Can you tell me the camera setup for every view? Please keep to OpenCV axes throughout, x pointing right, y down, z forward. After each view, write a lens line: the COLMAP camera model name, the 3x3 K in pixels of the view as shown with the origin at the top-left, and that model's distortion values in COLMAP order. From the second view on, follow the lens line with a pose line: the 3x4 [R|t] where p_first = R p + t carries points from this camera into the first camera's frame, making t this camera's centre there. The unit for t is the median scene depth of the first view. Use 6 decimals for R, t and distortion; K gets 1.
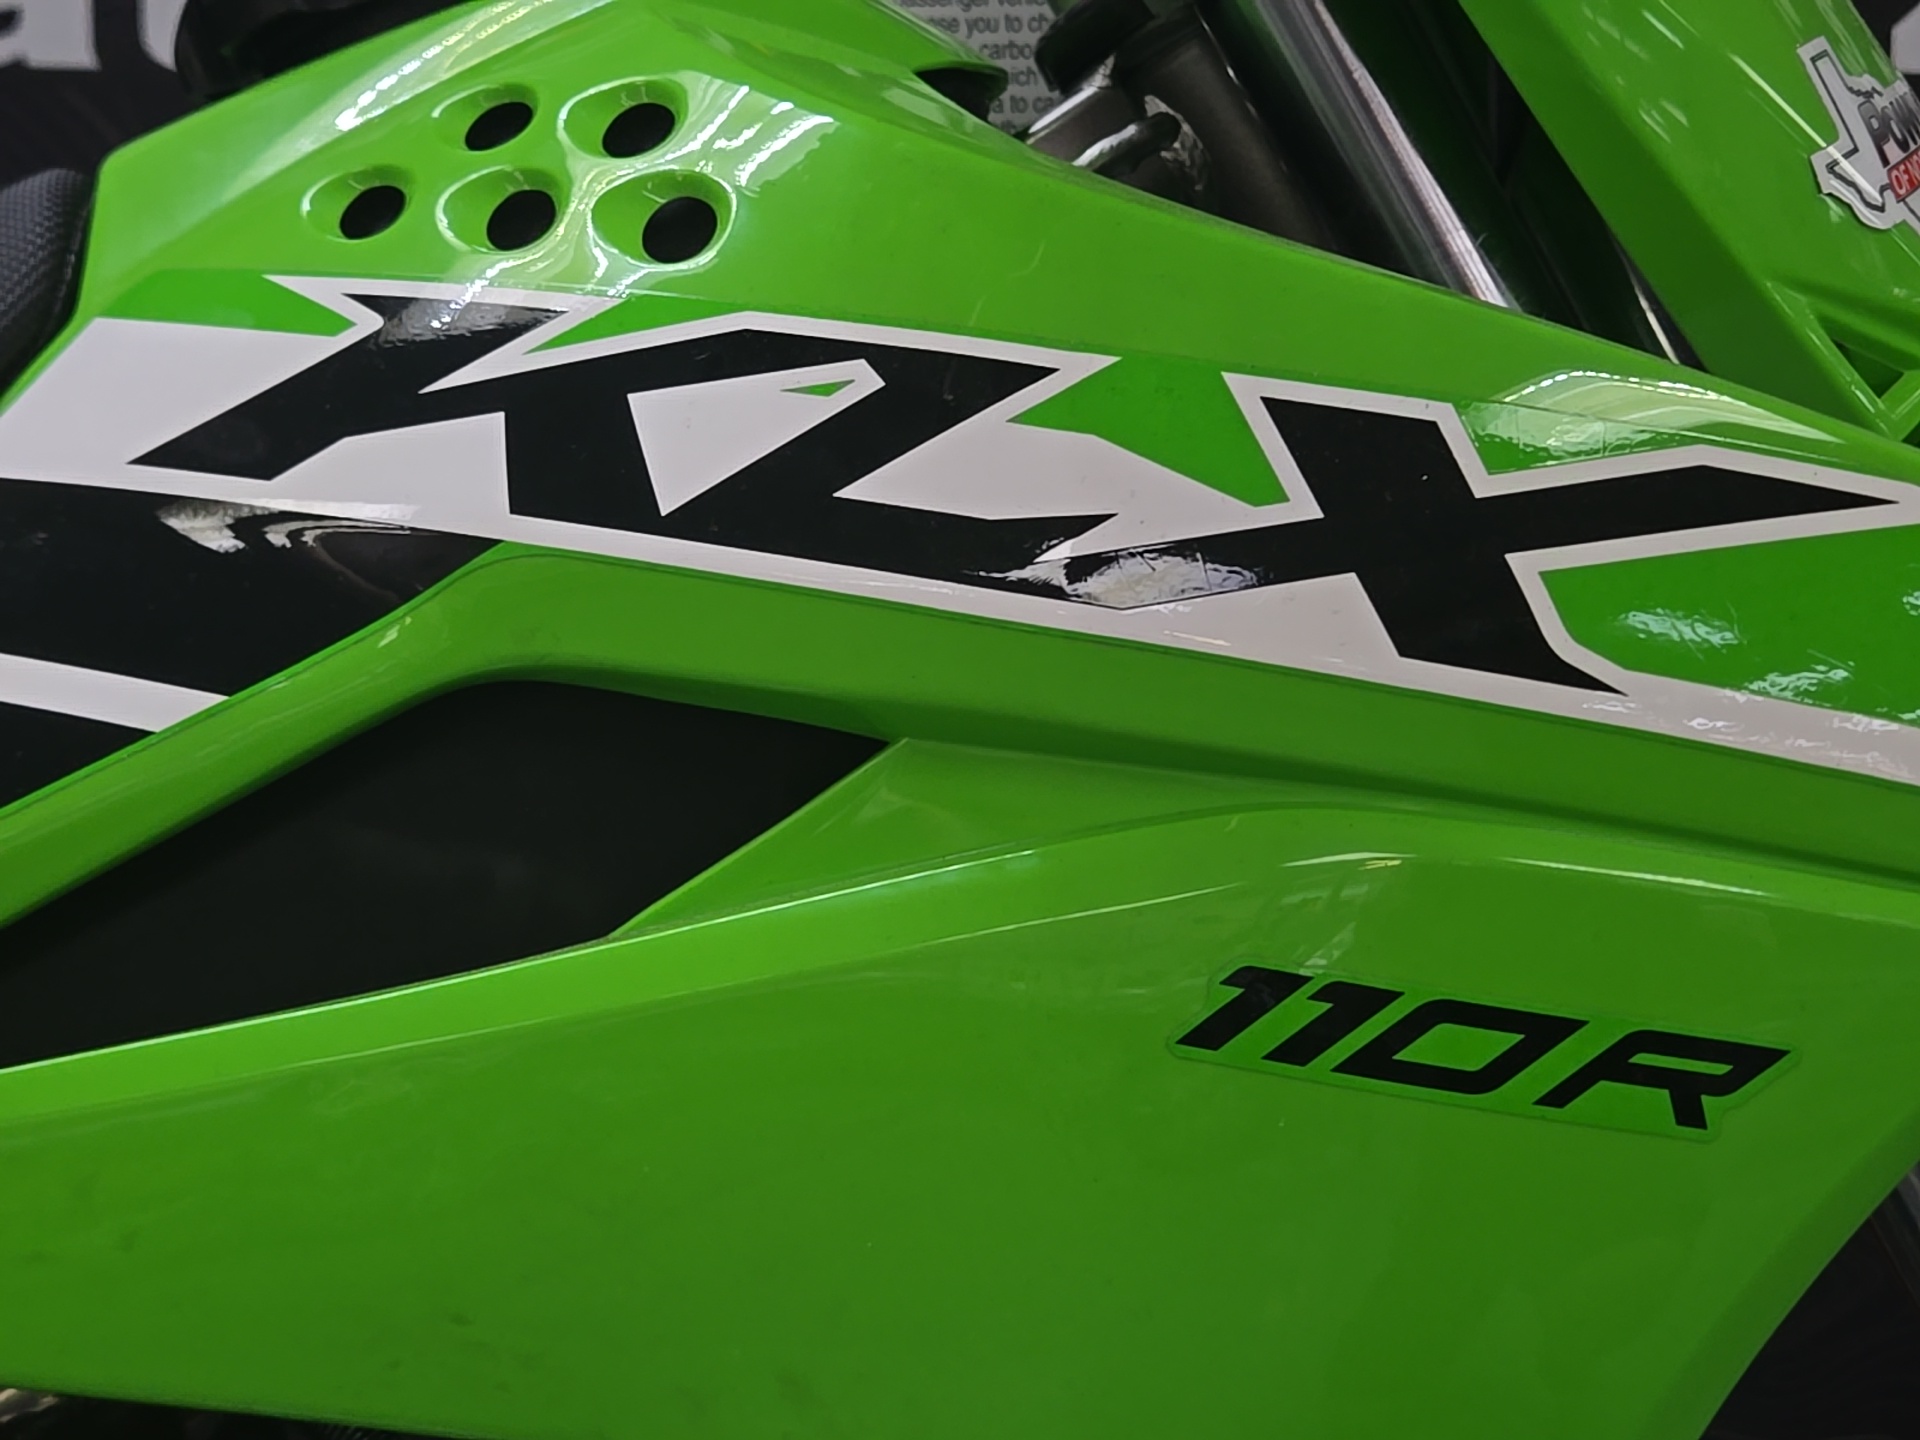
lens RADIAL K [[2560.2, 0, 965.0], [0, 2560.2, 698.4], [0, 0, 1]] dist [0.031233, -0.025947]
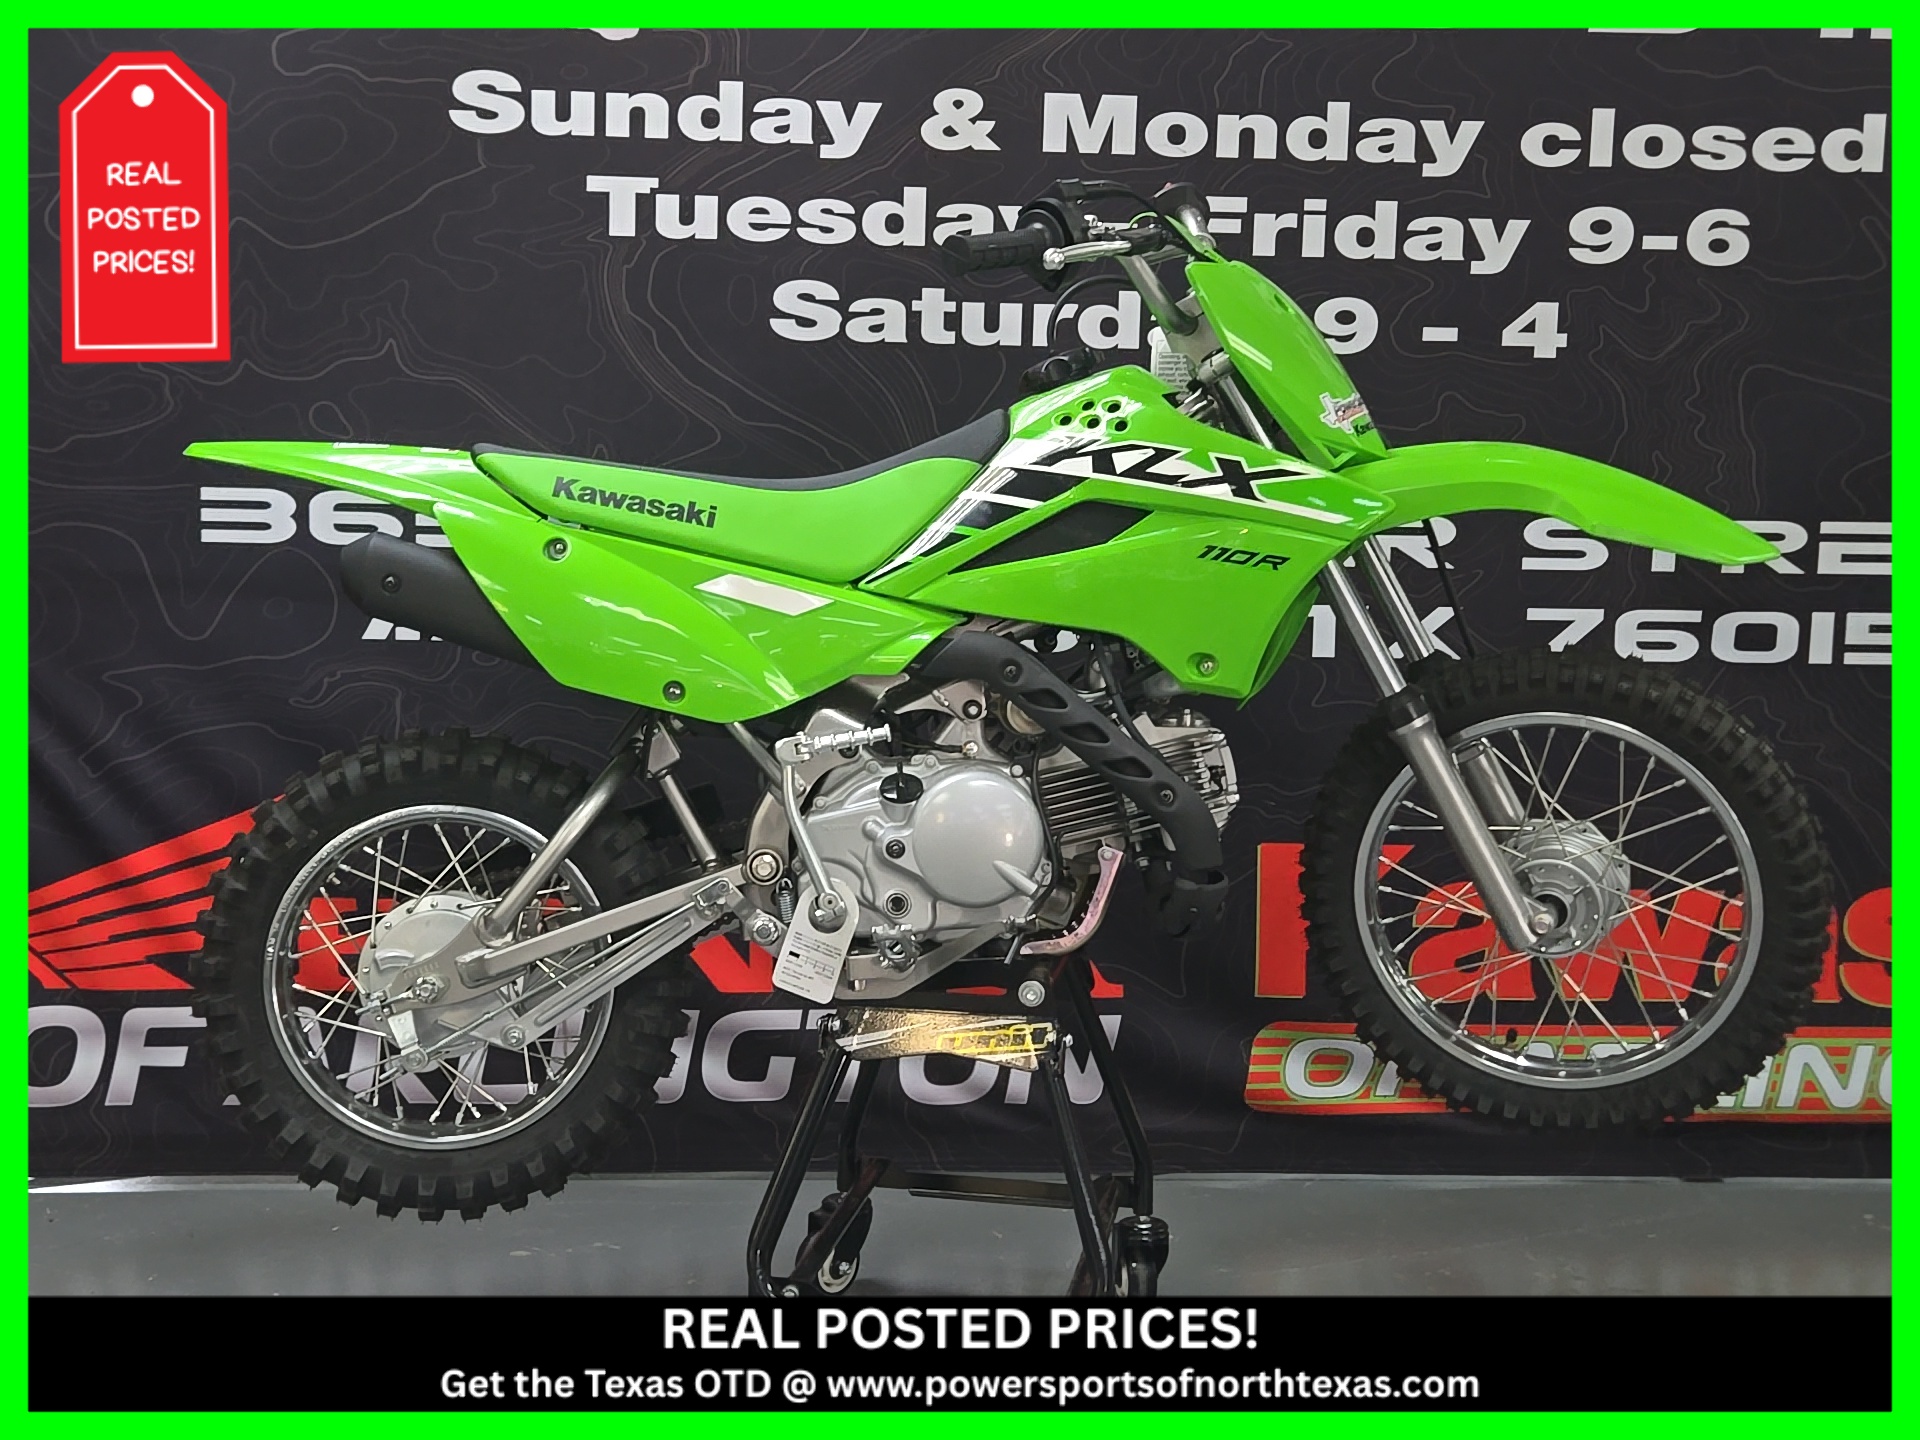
lens RADIAL K [[2414.0, 0, 960.0], [0, 2414.0, 720.0], [0, 0, 1]] dist [0.030893, -0.016262]
pose [[0.992934, 0.030713, -0.114622, 0.189044], [-0.031456, 0.999494, -0.004675, 0.559273], [0.114421, 0.008248, 0.993398, -4.800456]]
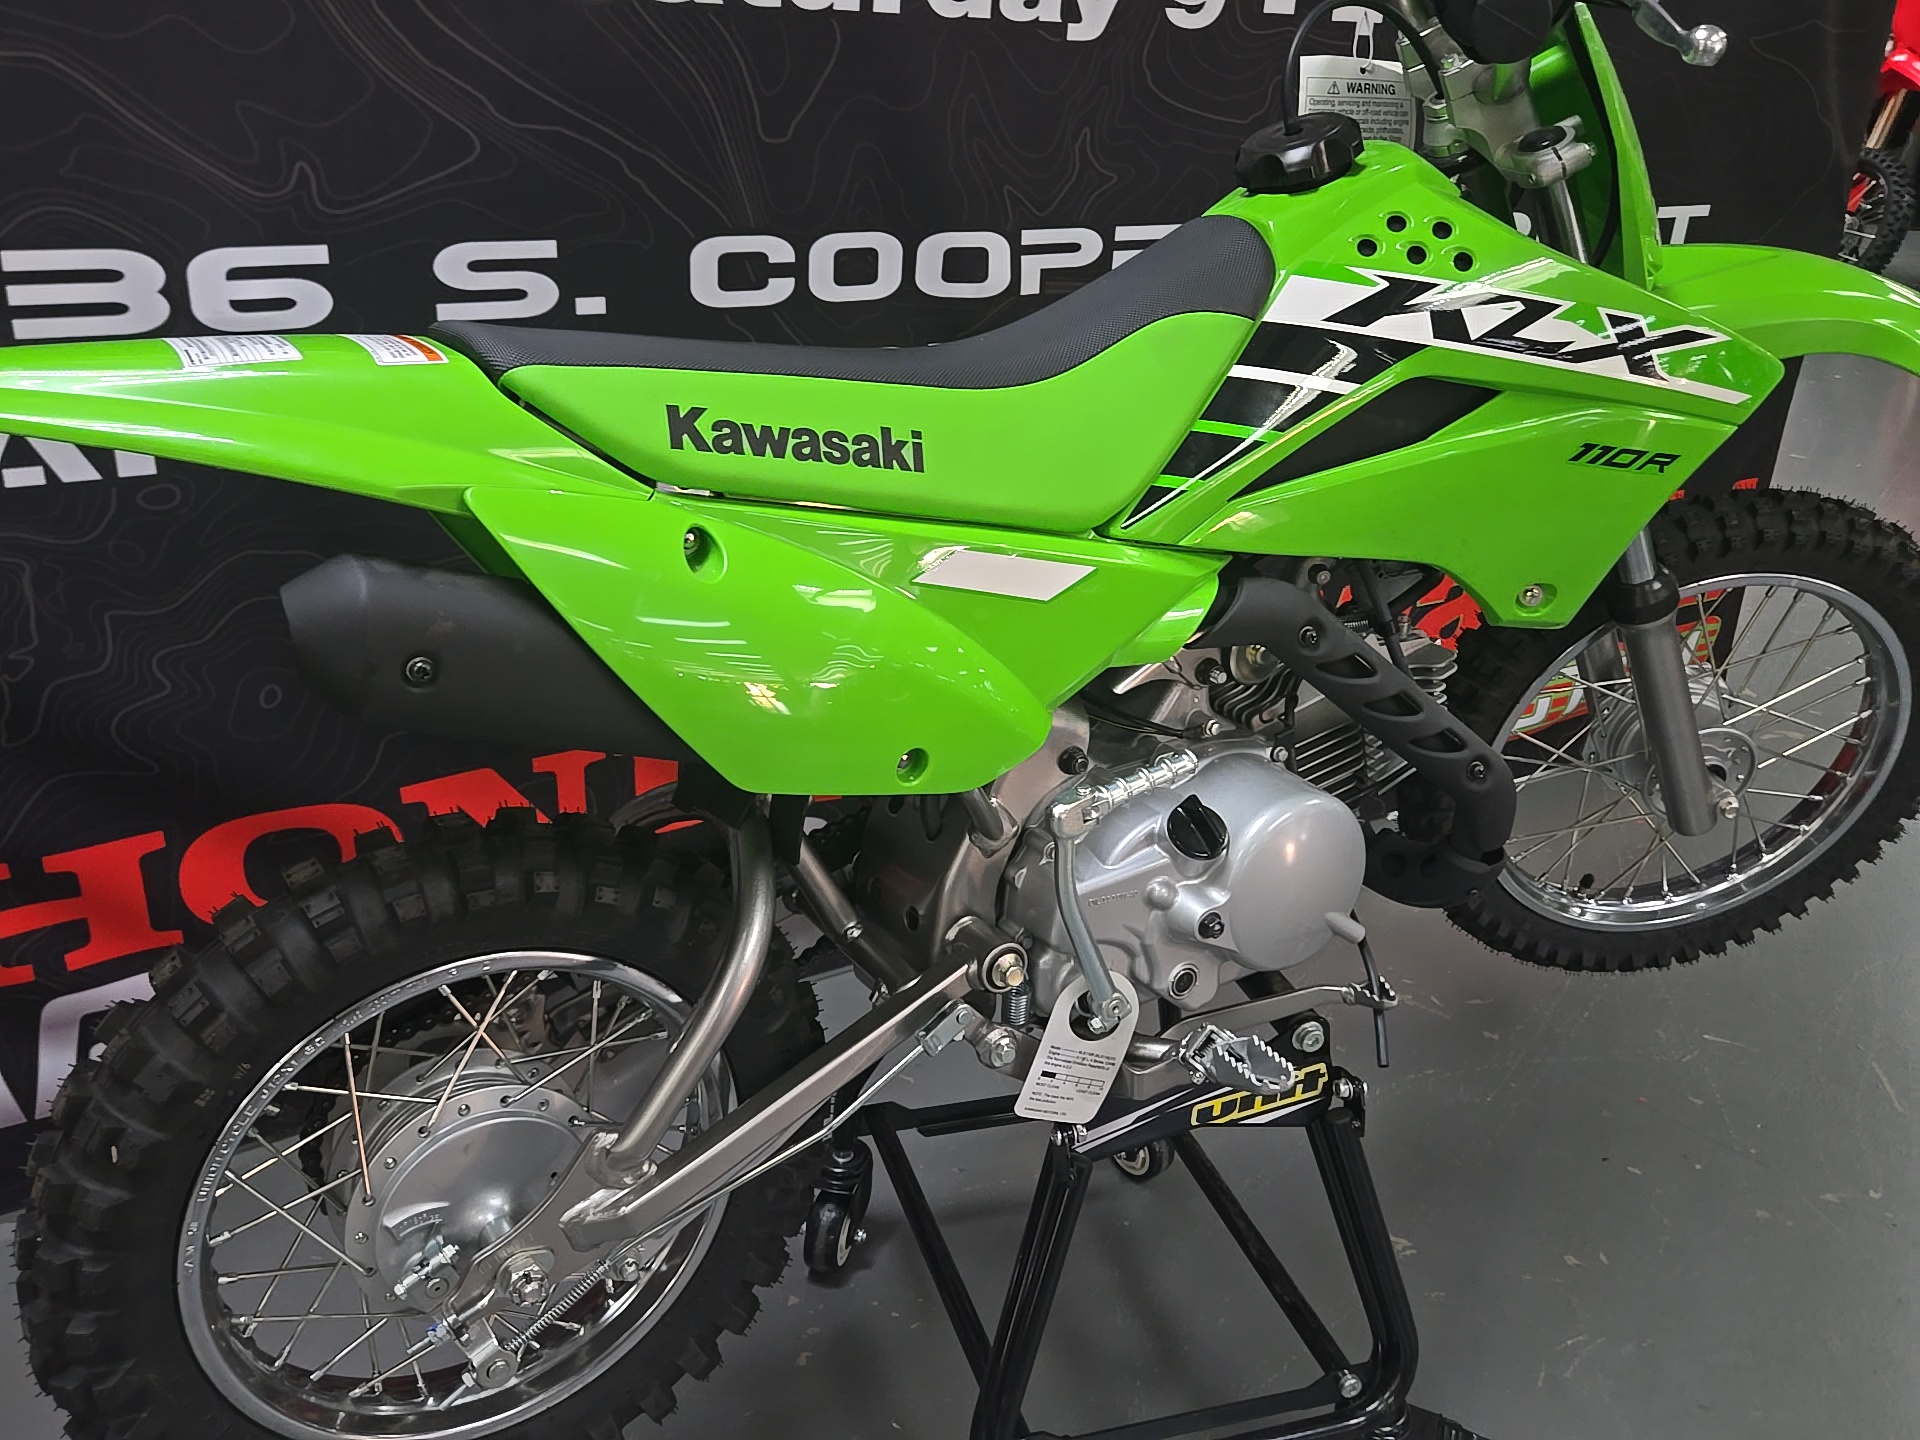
lens RADIAL K [[1656.6, 0, 952.6], [0, 1656.6, 731.7], [0, 0, 1]] dist [0.038711, -0.008732]
pose [[0.929301, -0.104051, 0.354362, -1.928778], [-0.015892, 0.947337, 0.319842, -0.320345], [-0.368981, -0.302862, 0.878708, -1.269980]]
